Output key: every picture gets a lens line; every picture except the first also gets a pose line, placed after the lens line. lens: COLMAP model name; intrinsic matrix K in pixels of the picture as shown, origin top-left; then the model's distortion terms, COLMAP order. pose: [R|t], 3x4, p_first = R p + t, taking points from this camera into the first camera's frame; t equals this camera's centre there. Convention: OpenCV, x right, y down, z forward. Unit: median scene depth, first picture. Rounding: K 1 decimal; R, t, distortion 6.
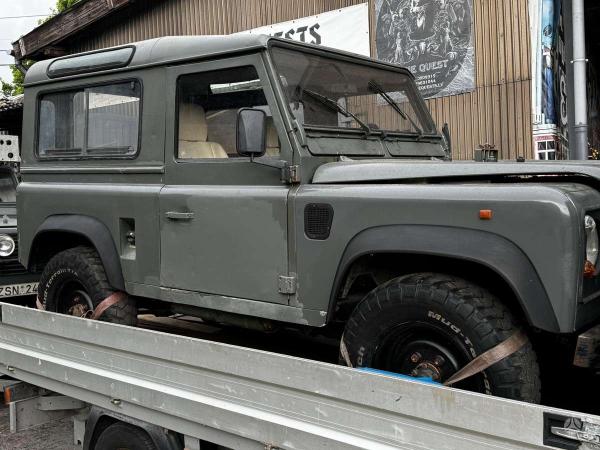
lens RADIAL K [[627.0, 0, 300.0], [0, 627.0, 225.0], [0, 0, 1]] dist [0.049759, -0.003078]
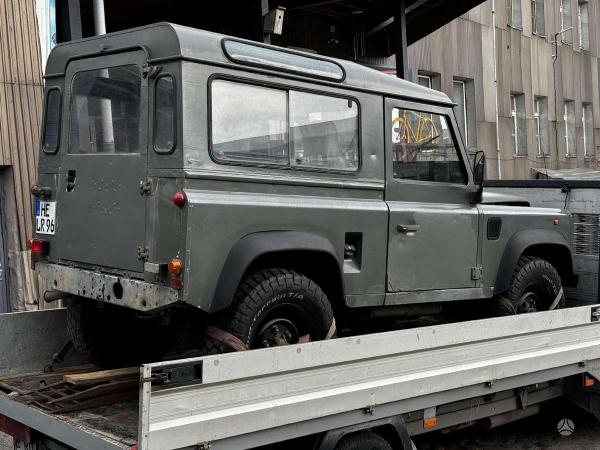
lens RADIAL K [[869.8, 0, 300.0], [0, 869.8, 225.0], [0, 0, 1]] dist [0.024098, 0.051000]
pose [[0.188008, -0.008121, 0.982134, -1.782360], [0.038582, 0.999255, 0.000877, -0.029010], [-0.981409, 0.037728, 0.188181, 0.871309]]
